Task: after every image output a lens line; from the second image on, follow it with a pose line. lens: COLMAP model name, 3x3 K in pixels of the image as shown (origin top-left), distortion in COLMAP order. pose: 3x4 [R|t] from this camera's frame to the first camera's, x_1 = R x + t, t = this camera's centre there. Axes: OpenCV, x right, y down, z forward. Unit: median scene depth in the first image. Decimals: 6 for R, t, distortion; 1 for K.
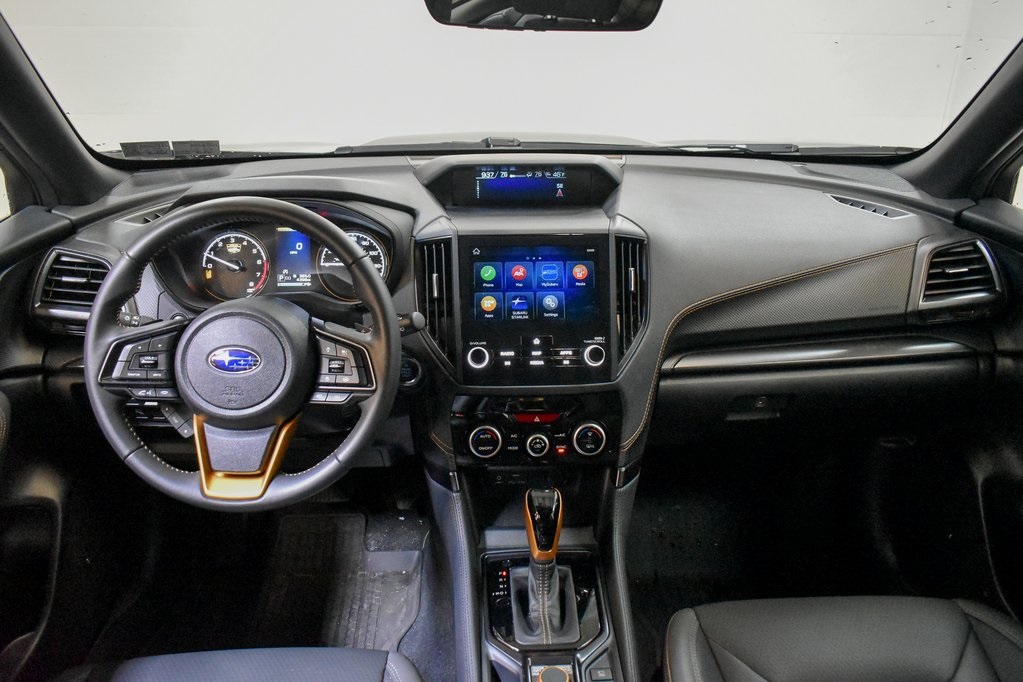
lens RADIAL K [[829.9, 0, 511.5], [0, 829.9, 341.0], [0, 0, 1]] dist [-0.000922, 0.007443]
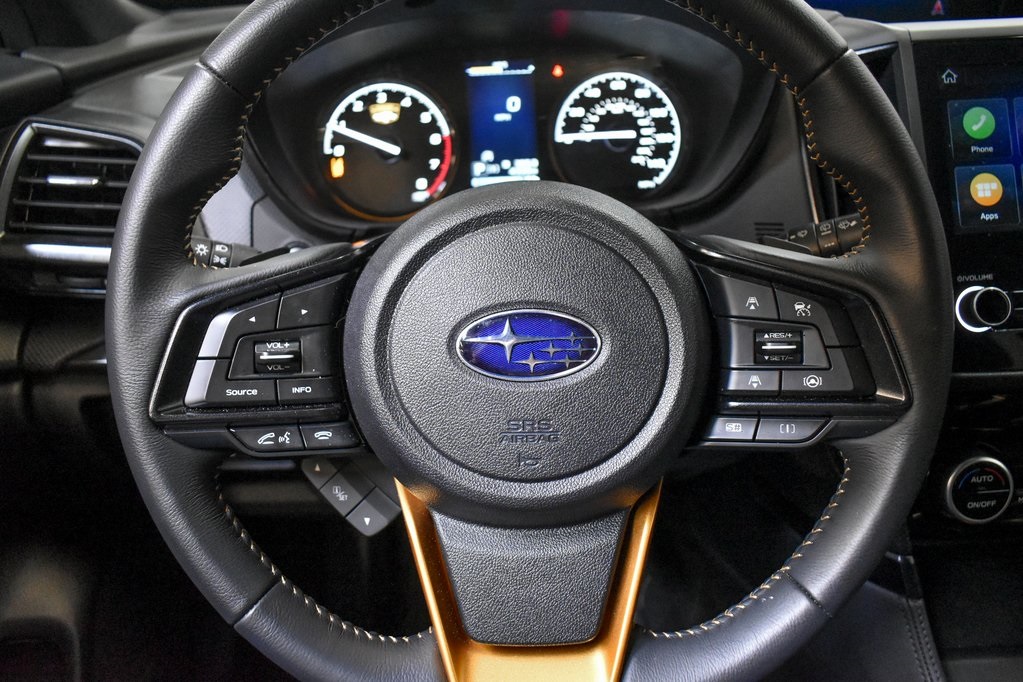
lens RADIAL K [[800.7, 0, 509.8], [0, 800.7, 329.8], [0, 0, 1]] dist [-0.012611, -0.001533]
pose [[0.999131, -0.041673, 0.000121, -0.289640], [0.041627, 0.998156, 0.044177, 0.001413], [-0.001962, -0.044134, 0.999024, 0.557415]]
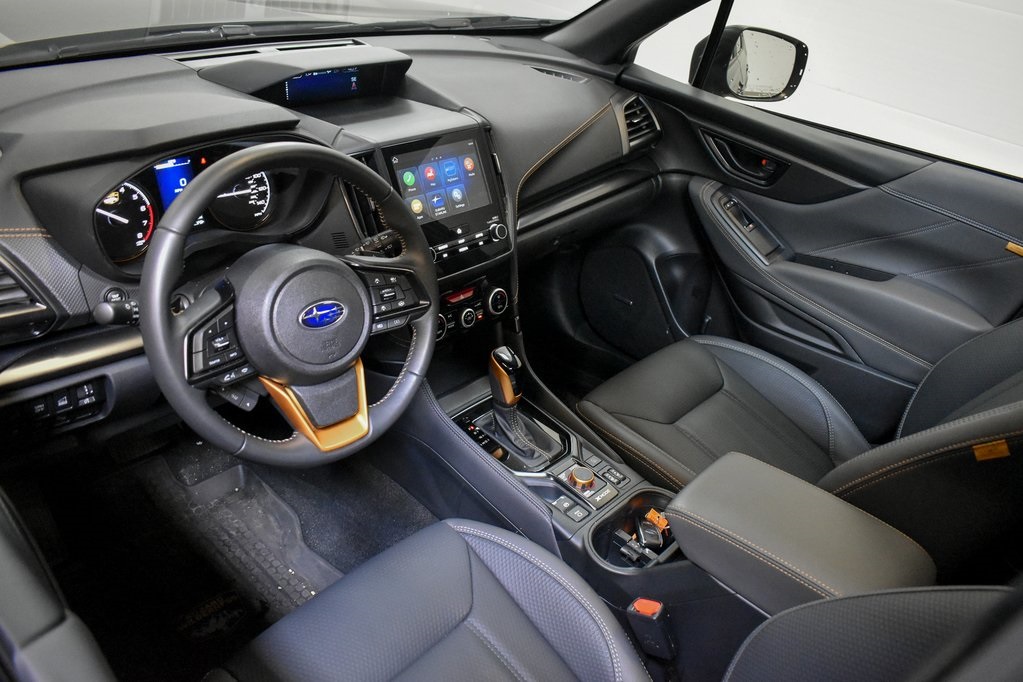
lens RADIAL K [[829.9, 0, 511.5], [0, 829.9, 341.0], [0, 0, 1]] dist [-0.000922, 0.007443]
pose [[0.695215, -0.297951, 0.654142, -0.706821], [0.154150, 0.950672, 0.269186, -0.151063], [-0.702078, -0.086306, 0.706851, 0.120152]]
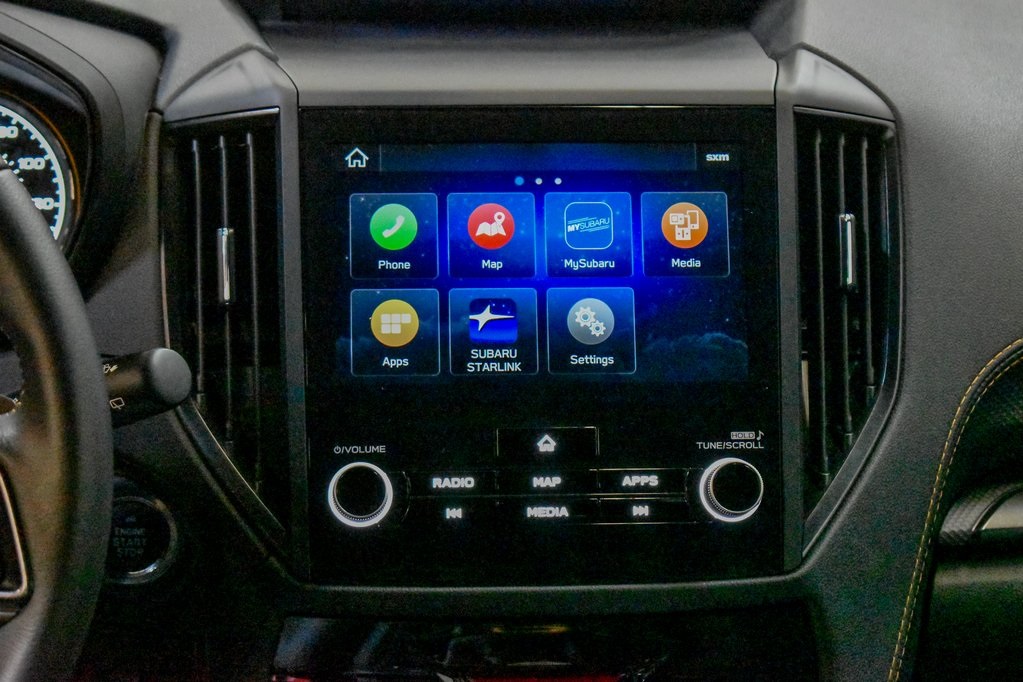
lens RADIAL K [[2510.3, 0, 513.1], [0, 2510.3, 340.1], [0, 0, 1]] dist [-0.004823, 0.246267]
pose [[0.999789, 0.004866, 0.019953, -0.001591], [-0.003984, 0.999023, -0.044005, 0.002972], [-0.020148, 0.043916, 0.998832, 0.047548]]
